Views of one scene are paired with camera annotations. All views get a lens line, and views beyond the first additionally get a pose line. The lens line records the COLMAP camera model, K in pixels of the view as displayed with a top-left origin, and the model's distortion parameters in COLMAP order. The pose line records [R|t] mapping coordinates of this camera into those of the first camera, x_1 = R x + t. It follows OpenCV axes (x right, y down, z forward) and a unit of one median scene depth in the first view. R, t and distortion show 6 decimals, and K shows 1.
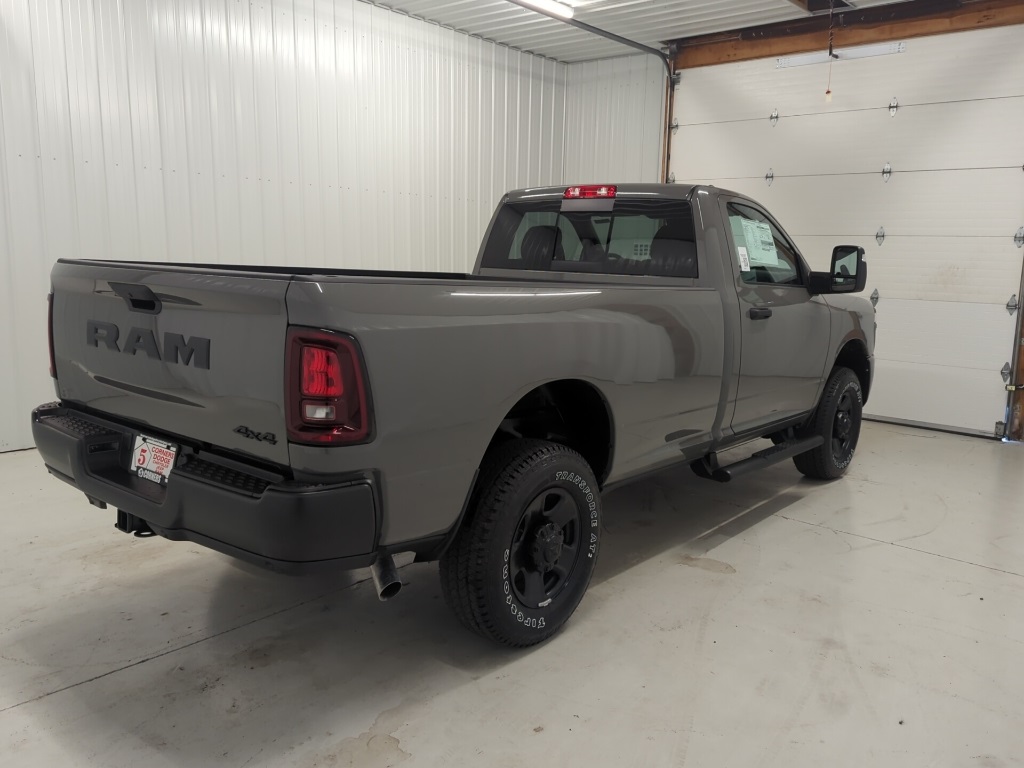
lens RADIAL K [[837.3, 0, 516.7], [0, 837.3, 382.5], [0, 0, 1]] dist [0.038519, -0.008659]
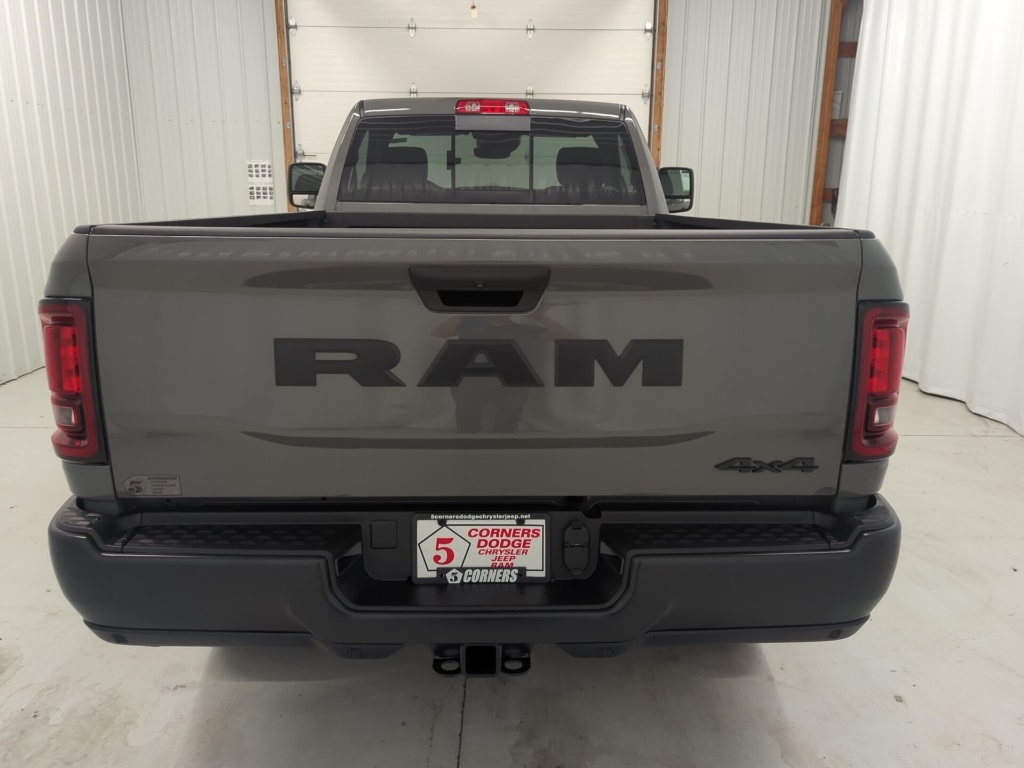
lens RADIAL K [[835.7, 0, 523.6], [0, 835.7, 383.0], [0, 0, 1]] dist [0.059913, -0.061492]
pose [[0.749848, -0.177611, 0.637324, -0.494471], [0.114641, 0.983602, 0.139231, -0.069194], [-0.651602, -0.031339, 0.757914, 0.334003]]
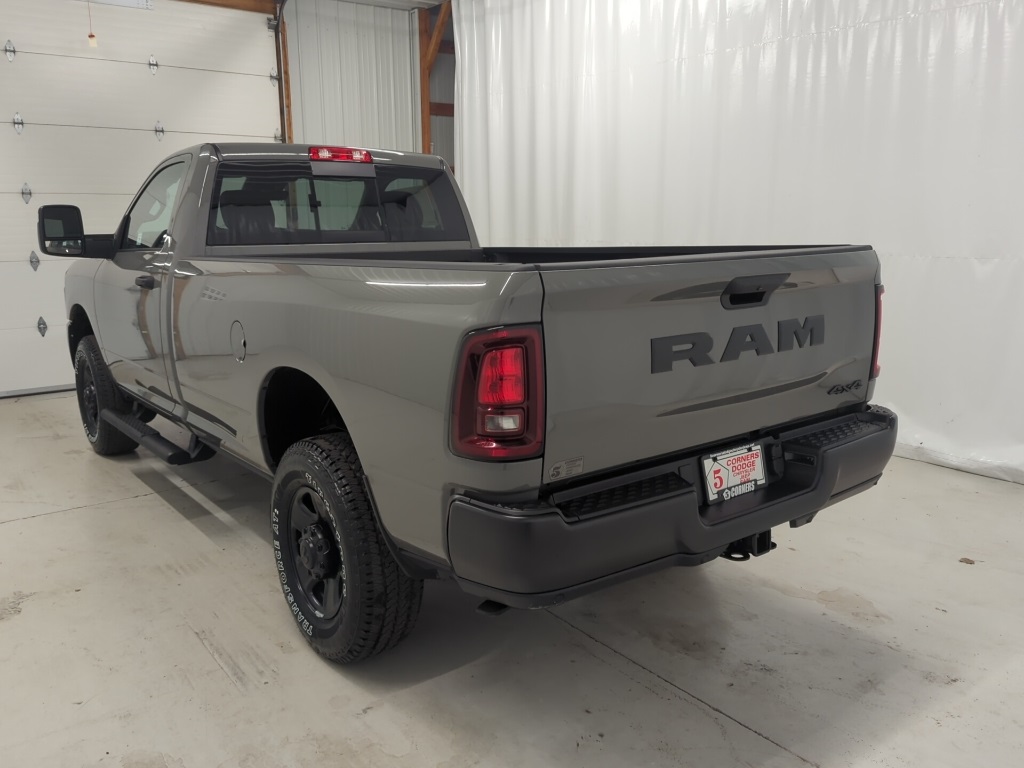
lens RADIAL K [[835.7, 0, 523.6], [0, 835.7, 383.0], [0, 0, 1]] dist [0.059913, -0.061492]
pose [[0.201128, -0.219613, 0.954630, -0.829718], [0.162031, 0.968579, 0.188684, -0.129530], [-0.966071, 0.116729, 0.230393, 0.638939]]
